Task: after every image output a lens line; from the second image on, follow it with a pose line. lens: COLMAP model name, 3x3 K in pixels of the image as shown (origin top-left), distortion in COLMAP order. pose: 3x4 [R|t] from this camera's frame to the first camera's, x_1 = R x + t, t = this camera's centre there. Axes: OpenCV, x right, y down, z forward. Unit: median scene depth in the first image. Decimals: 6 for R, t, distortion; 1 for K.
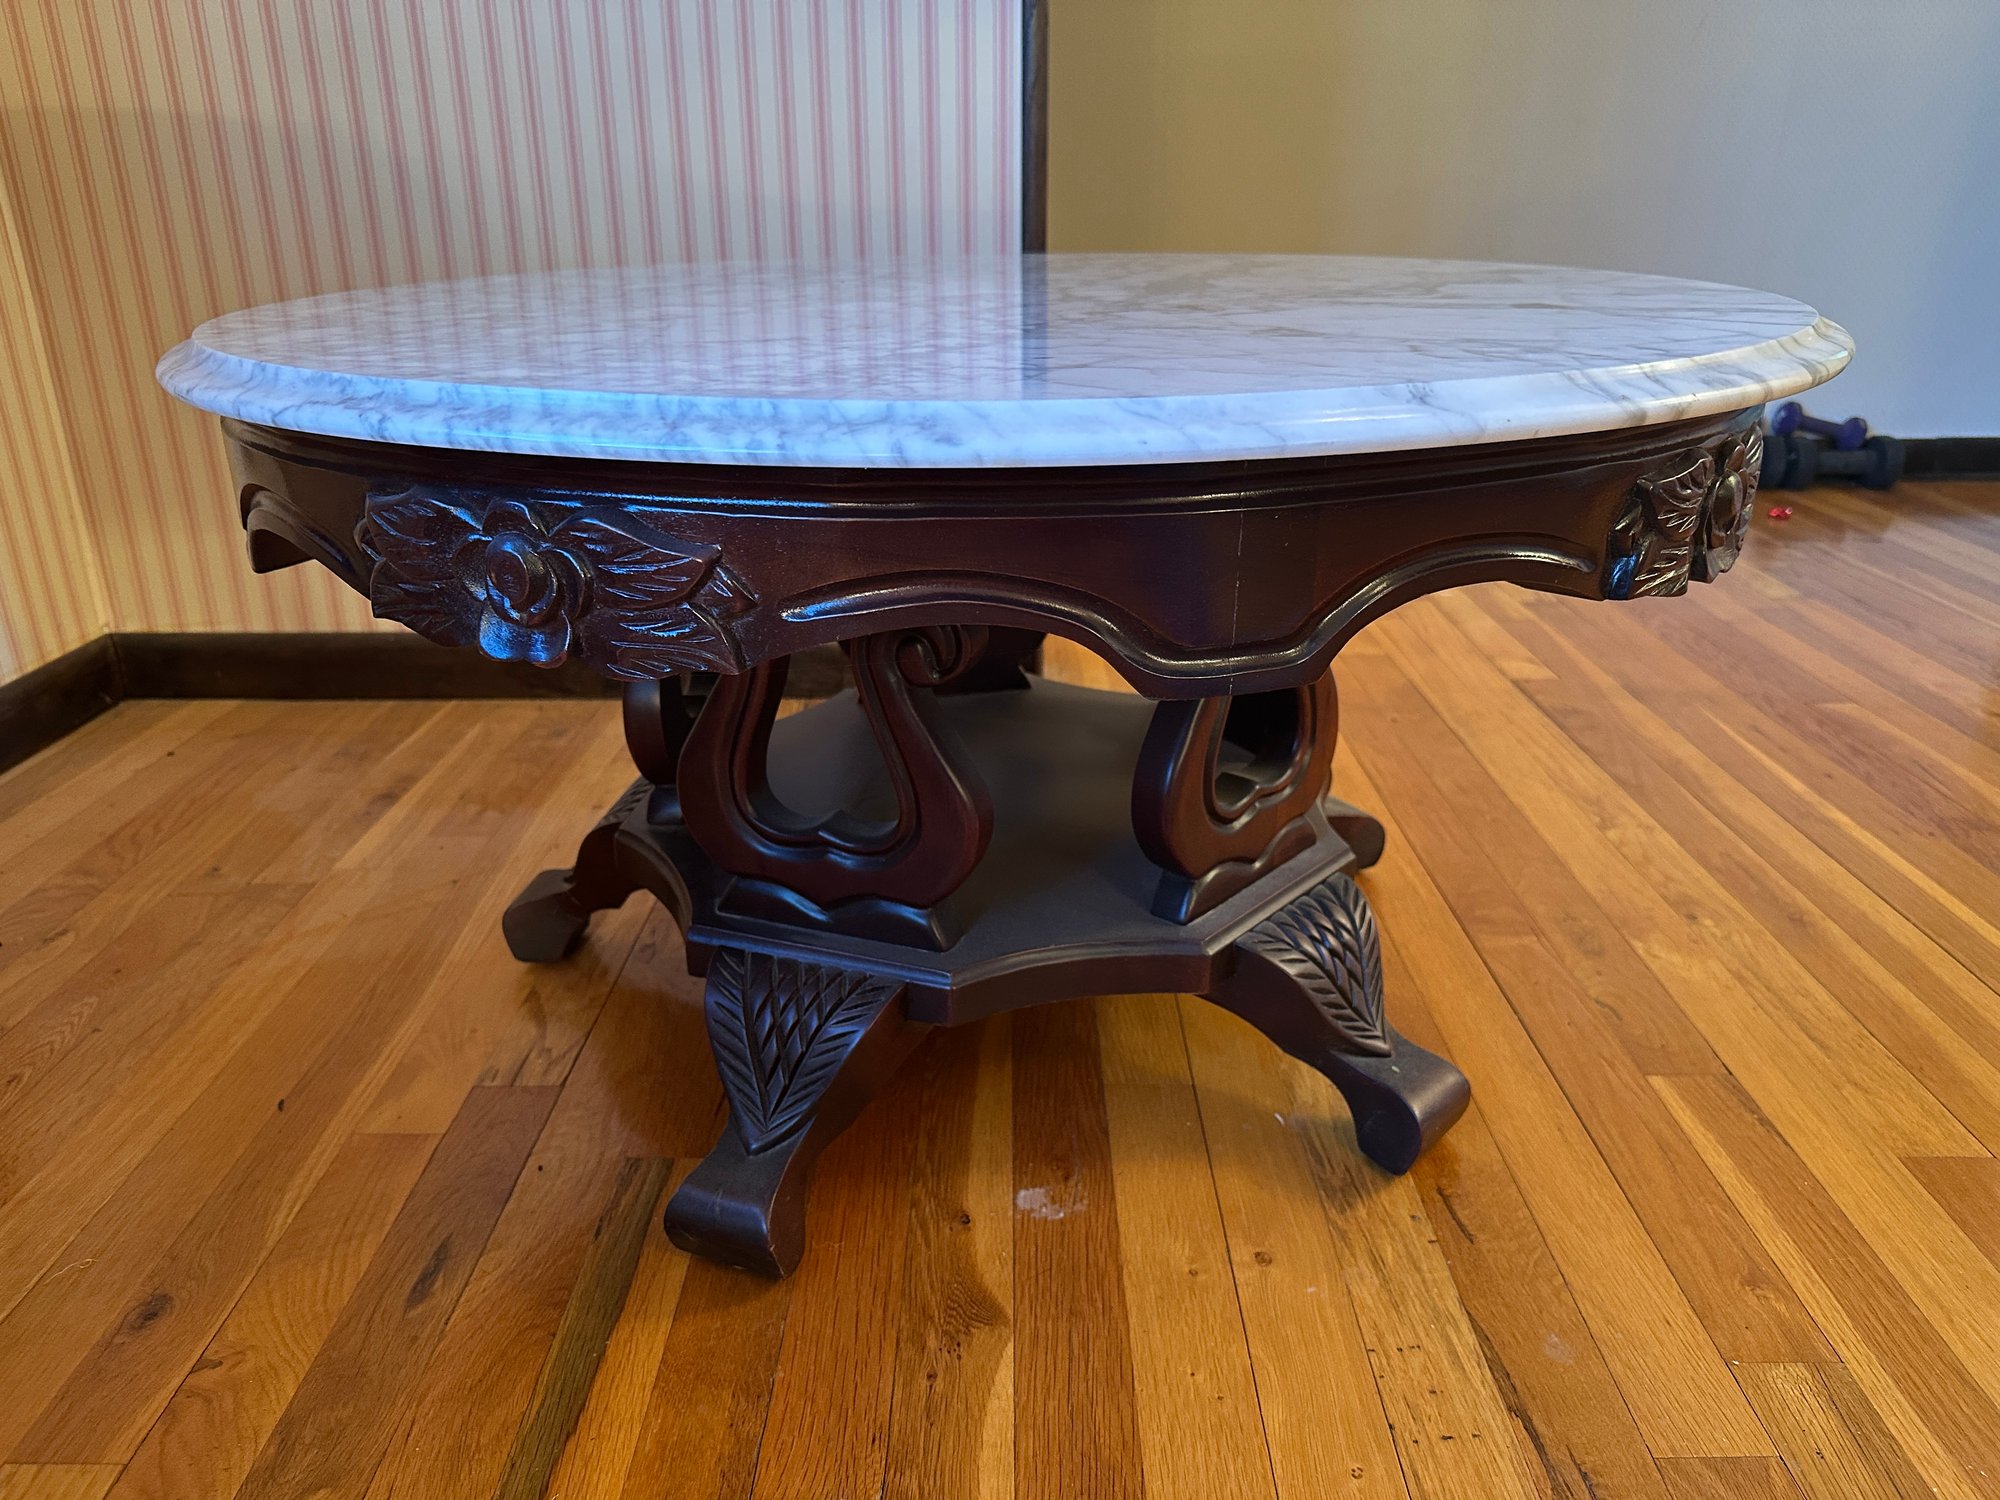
lens RADIAL K [[1419.3, 0, 995.4], [0, 1419.3, 737.5], [0, 0, 1]] dist [0.014694, -0.026639]
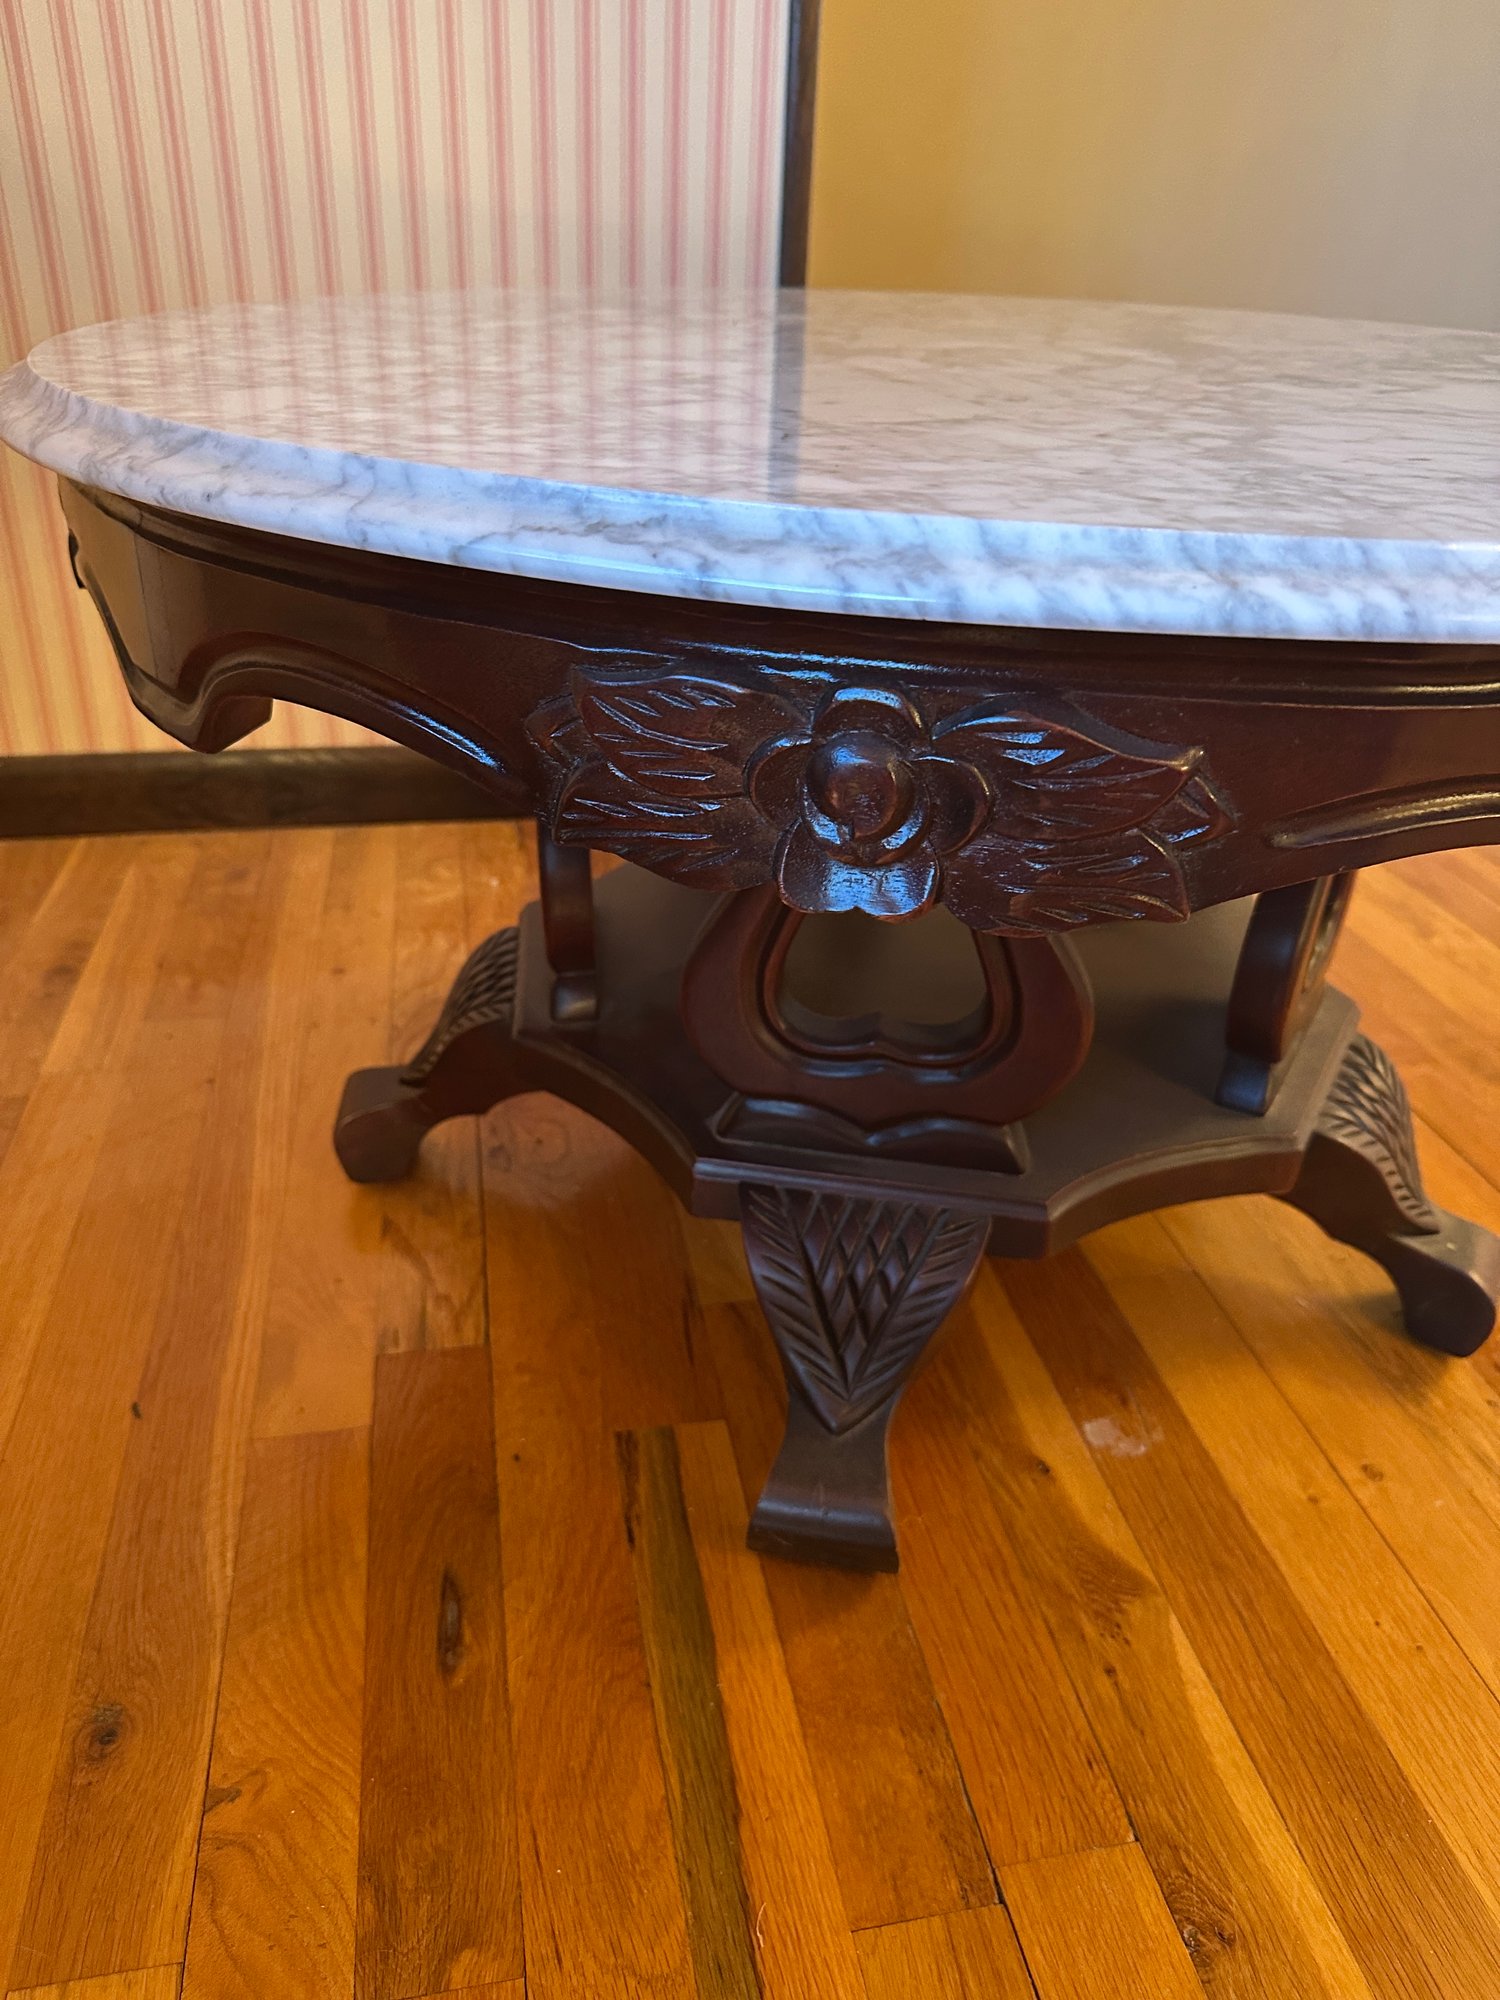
lens RADIAL K [[1419.3, 0, 744.3], [0, 1419.3, 1006.0], [0, 0, 1]] dist [0.014694, -0.026639]
pose [[0.979125, -0.063666, 0.193032, -0.349430], [0.035303, 0.988512, 0.146961, -0.076360], [-0.200171, -0.137079, 0.970124, 0.221470]]
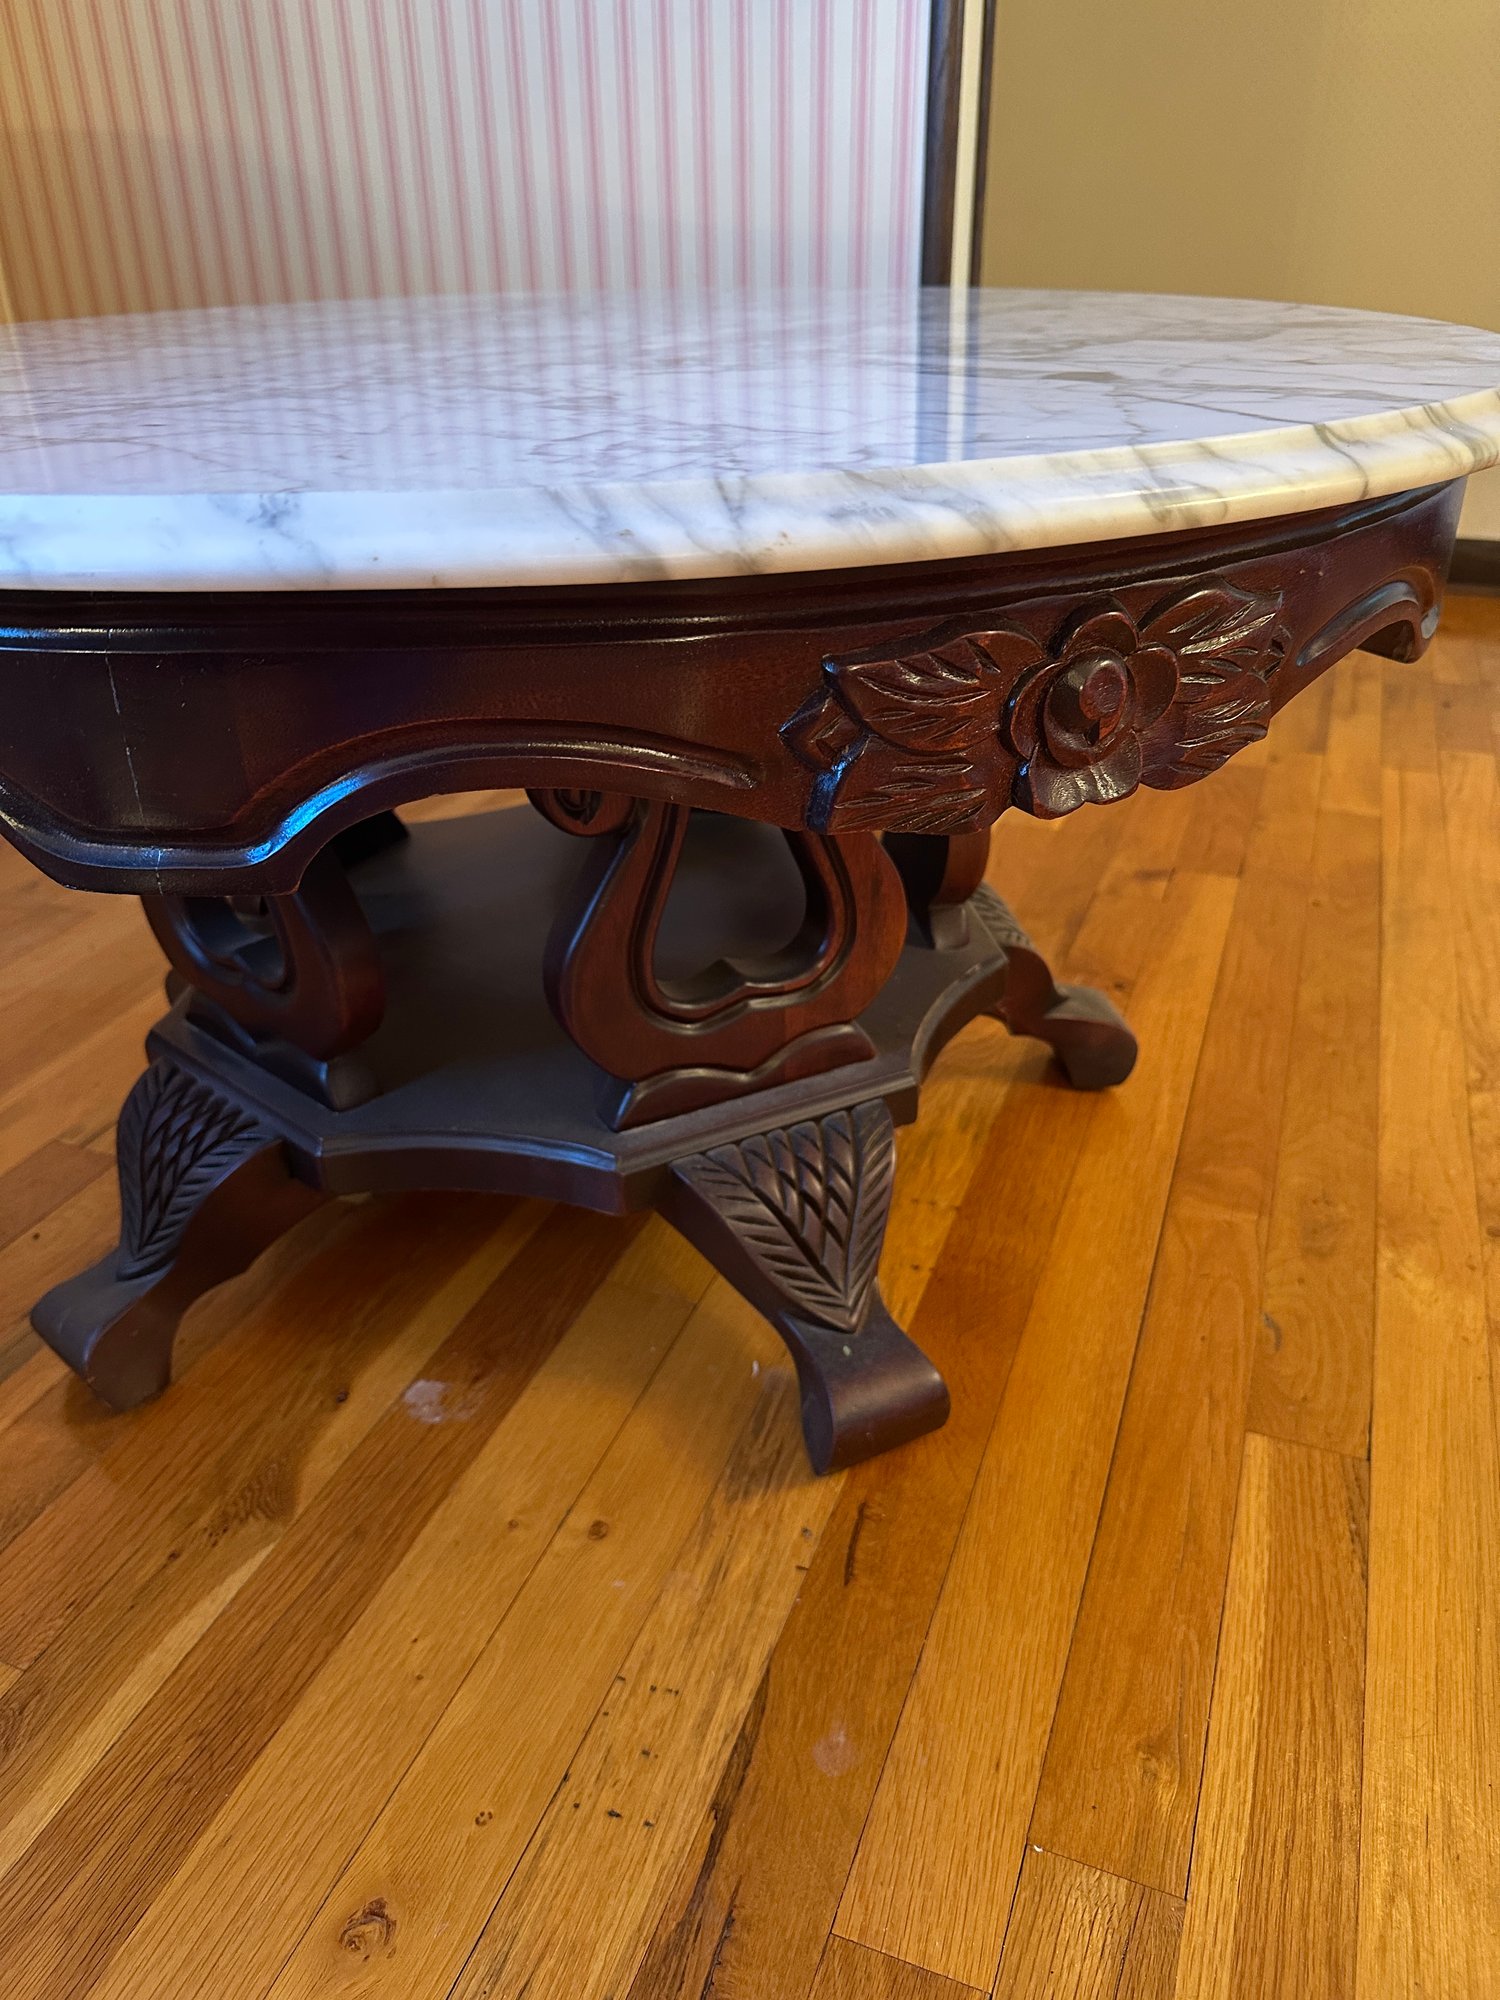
lens RADIAL K [[1419.3, 0, 748.3], [0, 1419.3, 997.5], [0, 0, 1]] dist [0.014694, -0.026639]
pose [[0.934746, 0.166784, -0.313742, 0.465191], [-0.122238, 0.980037, 0.156796, -0.089681], [0.333629, -0.108213, 0.936473, 0.249660]]
